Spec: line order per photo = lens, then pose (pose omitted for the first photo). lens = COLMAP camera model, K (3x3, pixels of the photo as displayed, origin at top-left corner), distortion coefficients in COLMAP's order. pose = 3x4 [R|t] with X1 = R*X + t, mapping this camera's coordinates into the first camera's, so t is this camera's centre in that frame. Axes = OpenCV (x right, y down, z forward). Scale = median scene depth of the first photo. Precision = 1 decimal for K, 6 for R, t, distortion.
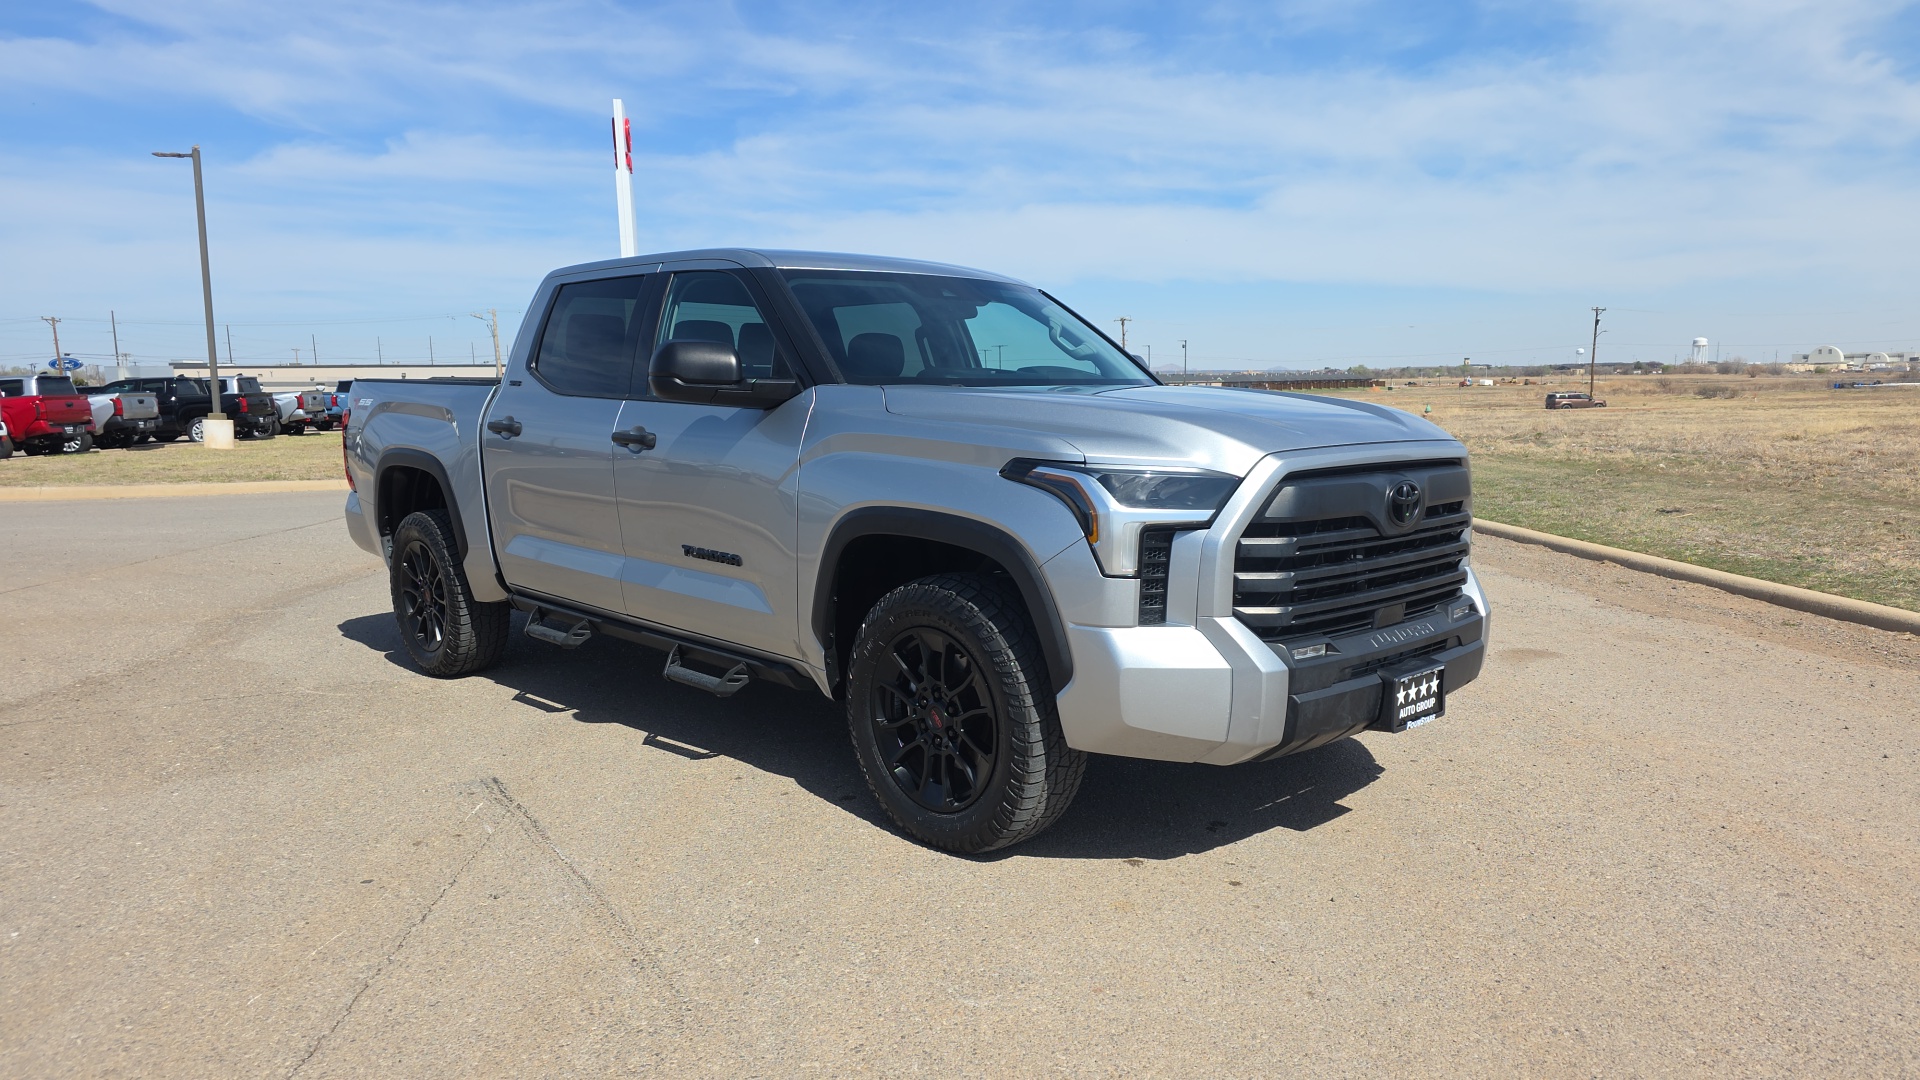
lens RADIAL K [[1290.4, 0, 1008.1], [0, 1290.4, 584.8], [0, 0, 1]] dist [0.058496, -0.058732]
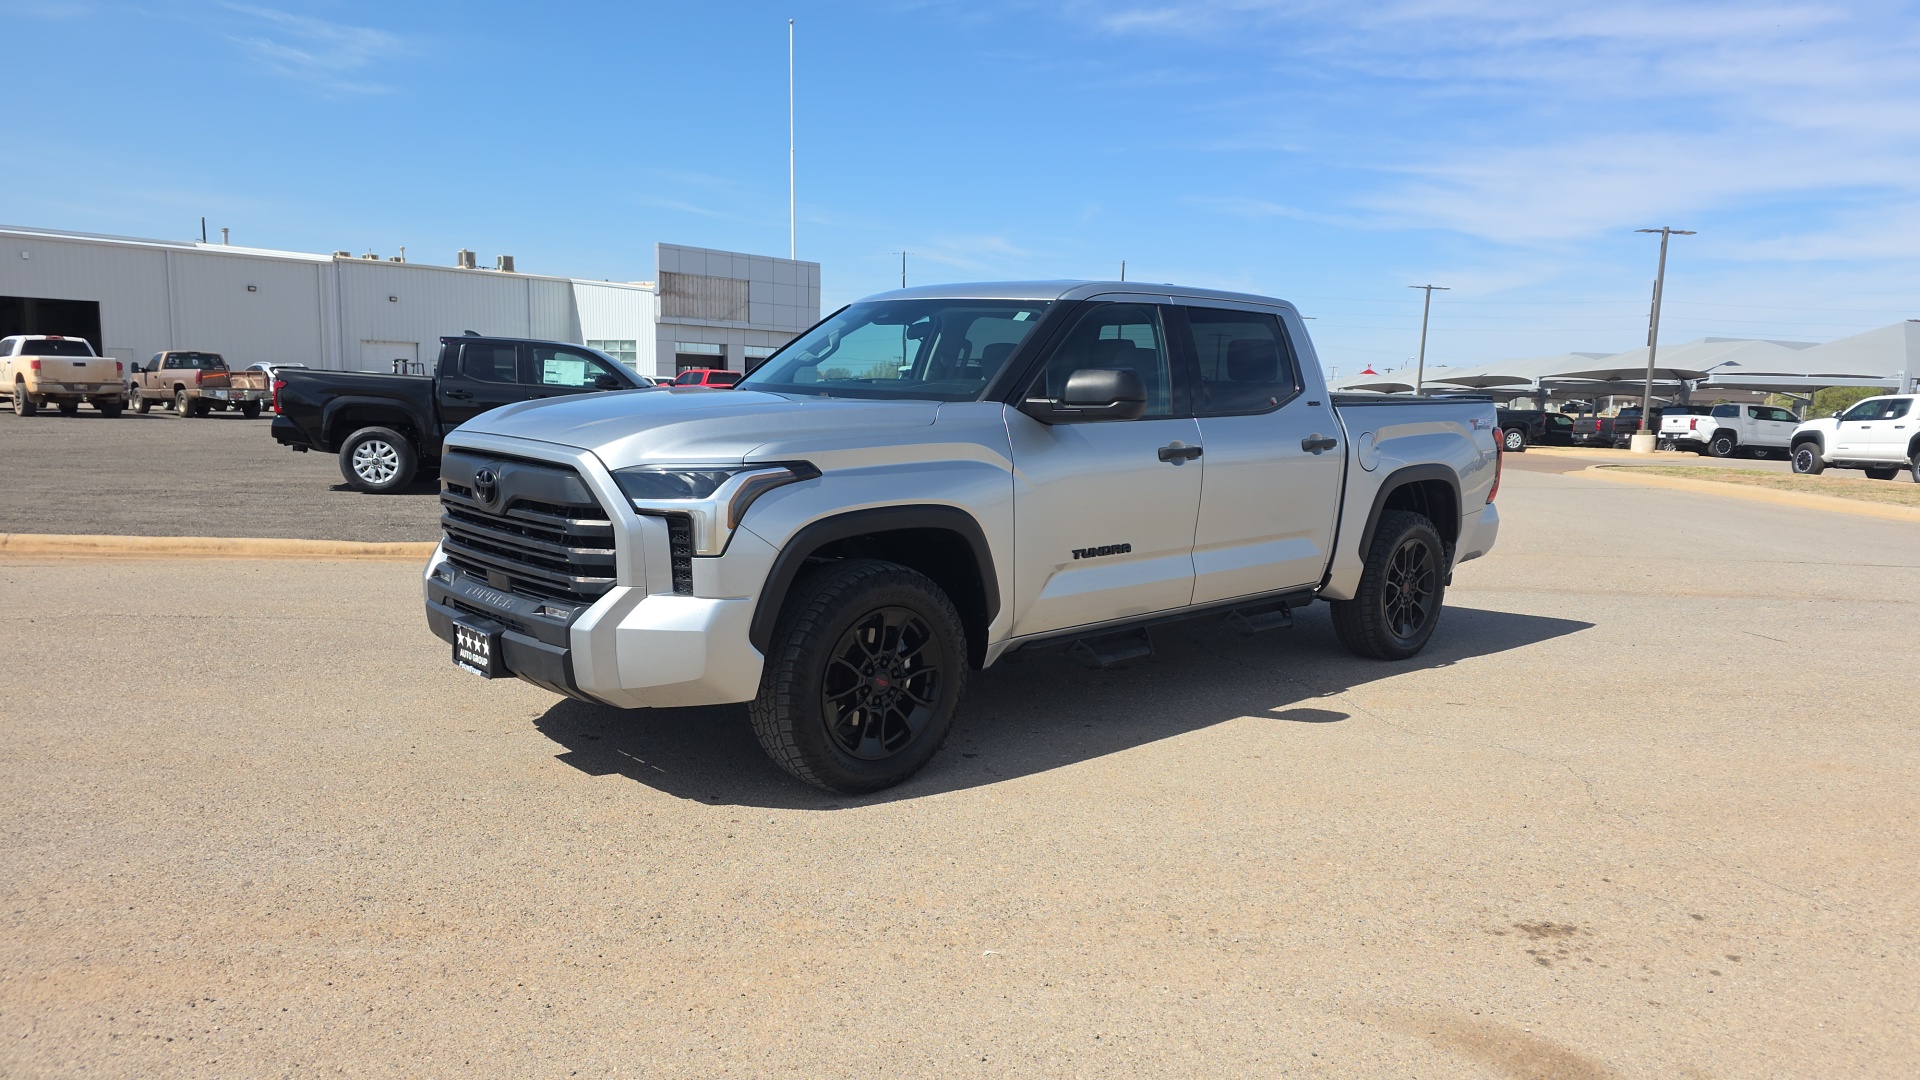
lens RADIAL K [[1290.4, 0, 970.9], [0, 1290.4, 551.5], [0, 0, 1]] dist [0.058496, -0.058732]
pose [[-0.028714, 0.135288, -0.990390, 1.401758], [-0.178205, 0.974233, 0.138248, -0.235389], [0.983574, 0.180462, -0.003865, 1.366009]]
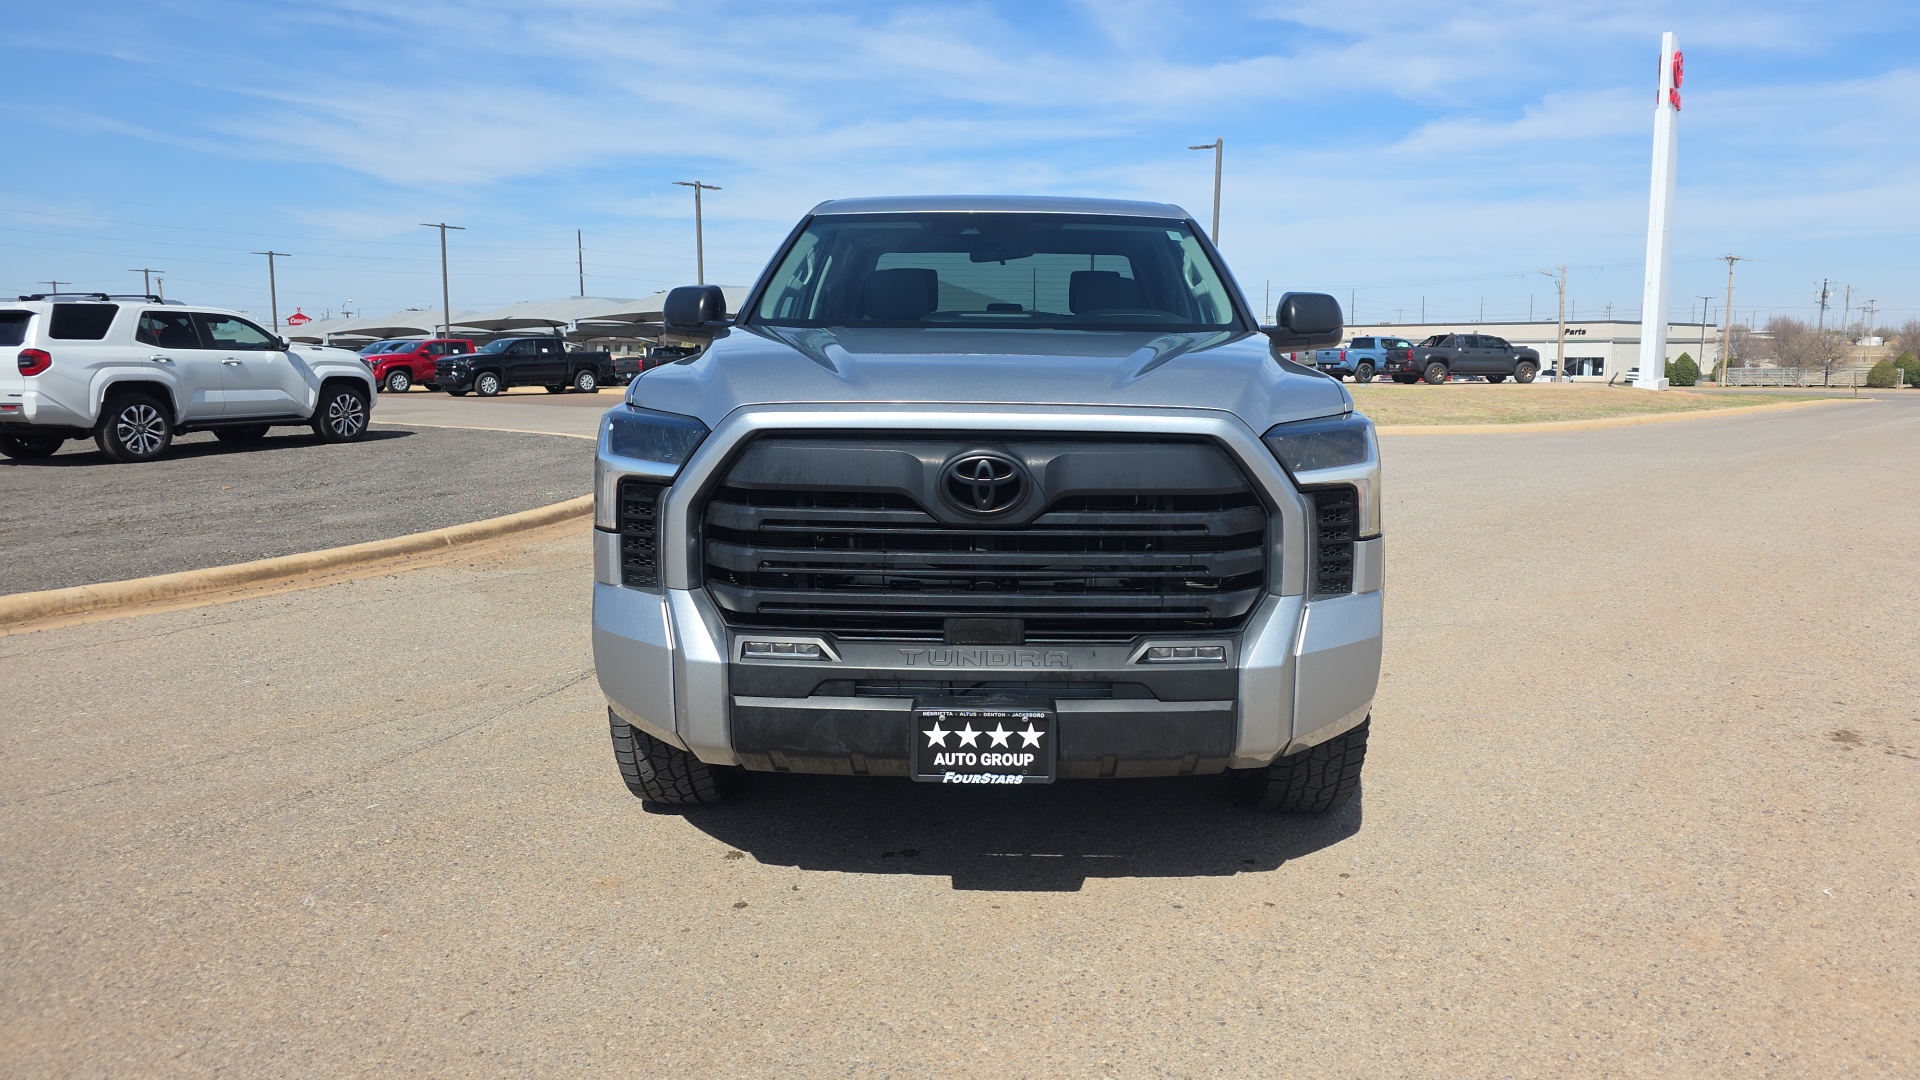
lens RADIAL K [[1290.4, 0, 993.8], [0, 1290.4, 511.3], [0, 0, 1]] dist [0.058496, -0.058732]
pose [[0.700847, 0.100534, -0.706192, 0.784872], [-0.116703, 0.992839, 0.025522, -0.062288], [0.703700, 0.064528, 0.707561, 0.449041]]
